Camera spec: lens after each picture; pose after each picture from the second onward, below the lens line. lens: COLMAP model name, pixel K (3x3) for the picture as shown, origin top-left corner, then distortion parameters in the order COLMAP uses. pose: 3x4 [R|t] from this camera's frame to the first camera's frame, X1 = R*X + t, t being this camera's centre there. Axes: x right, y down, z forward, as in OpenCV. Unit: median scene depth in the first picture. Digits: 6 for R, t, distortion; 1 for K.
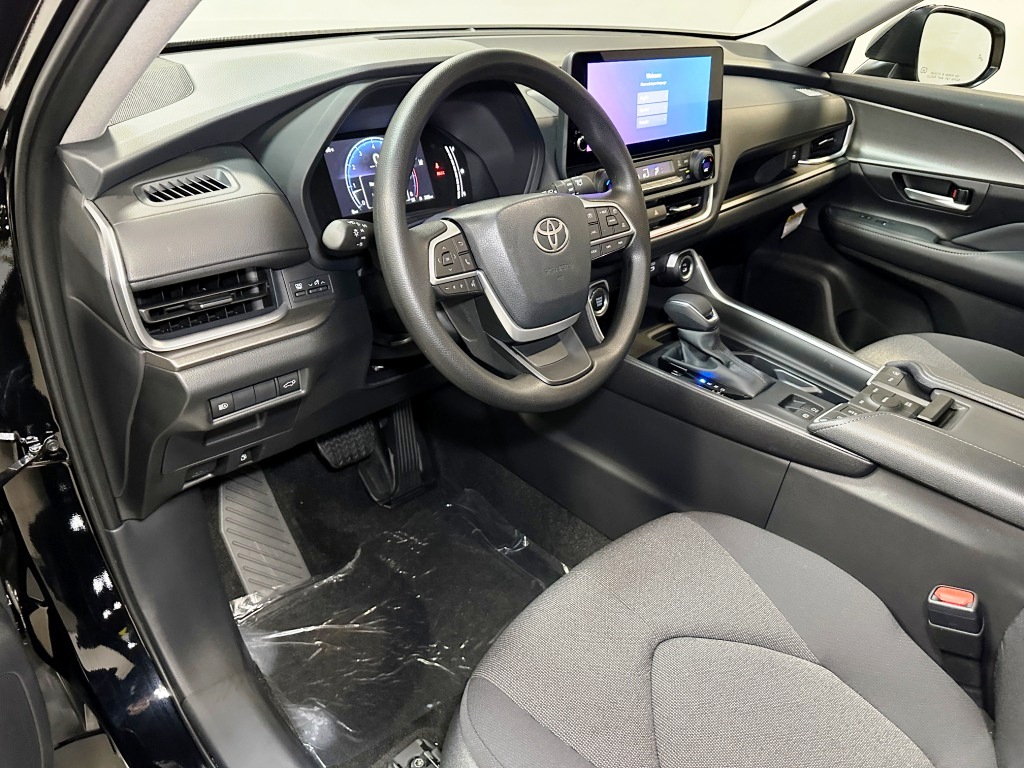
lens RADIAL K [[712.9, 0, 515.2], [0, 712.9, 393.8], [0, 0, 1]] dist [0.081163, -0.129535]
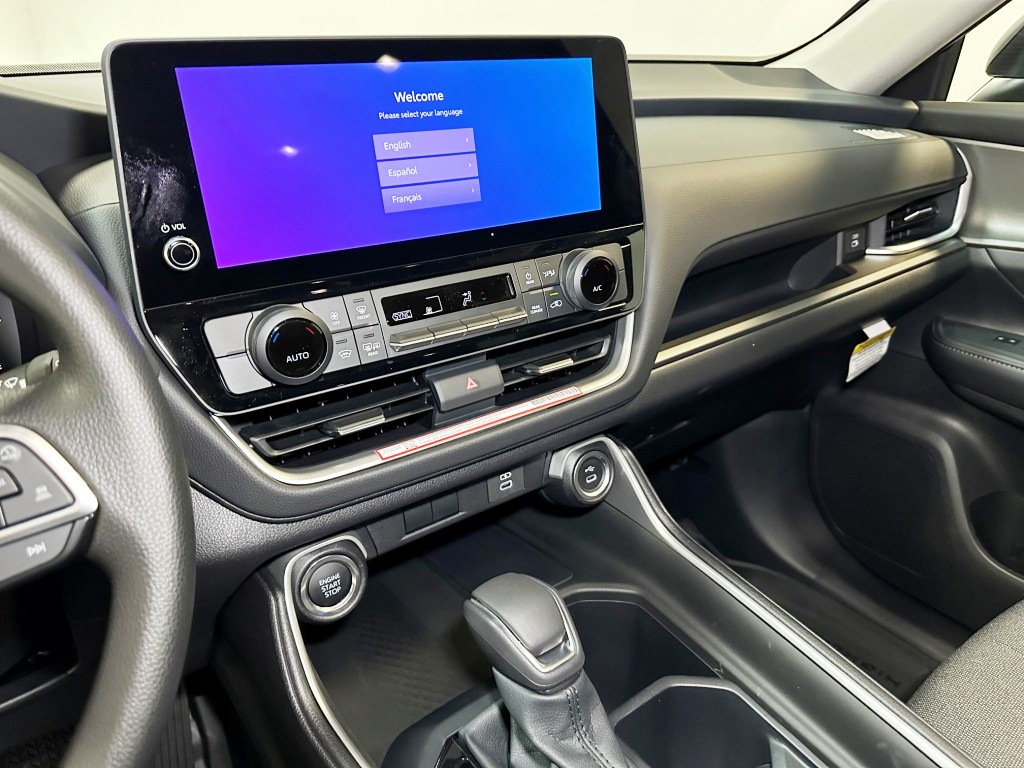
lens RADIAL K [[712.9, 0, 515.2], [0, 712.9, 393.8], [0, 0, 1]] dist [0.081163, -0.129535]
pose [[0.982000, -0.015533, -0.188239, 0.229560], [-0.007556, 0.992584, -0.121324, -0.141089], [0.188728, 0.120562, 0.974601, 0.412623]]
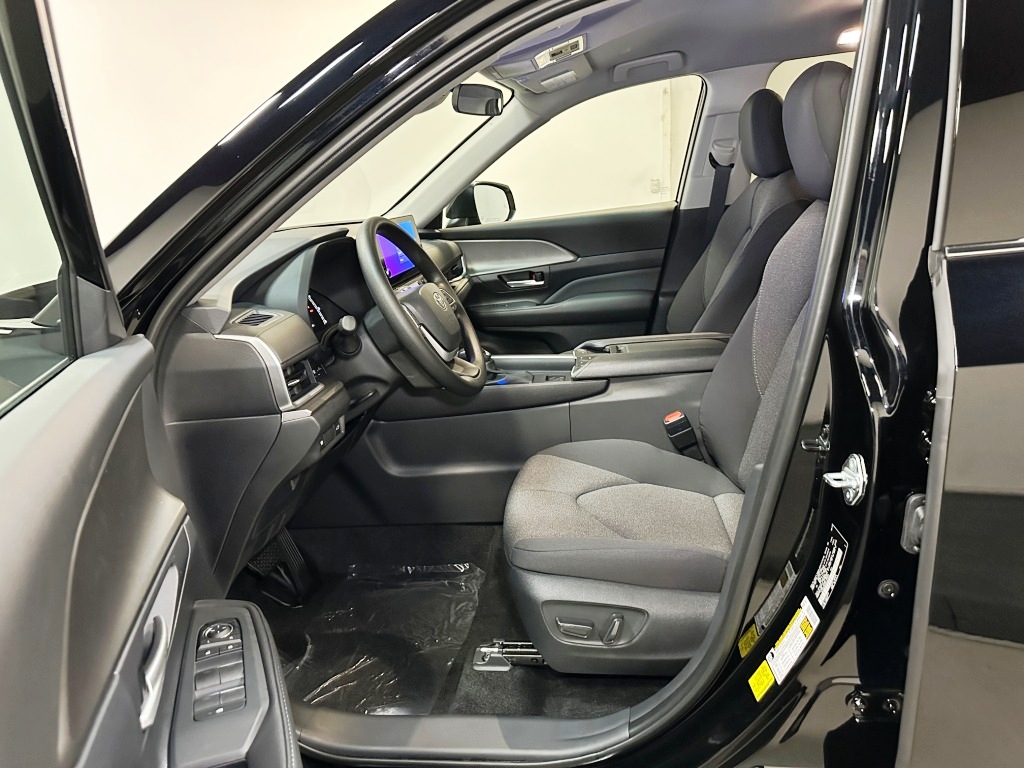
lens RADIAL K [[712.9, 0, 515.2], [0, 712.9, 393.8], [0, 0, 1]] dist [0.081163, -0.129535]
pose [[0.762428, -0.308620, 0.568733, -0.456656], [0.449443, 0.884894, -0.122327, 0.147532], [-0.465516, 0.348878, 0.813375, -0.238628]]
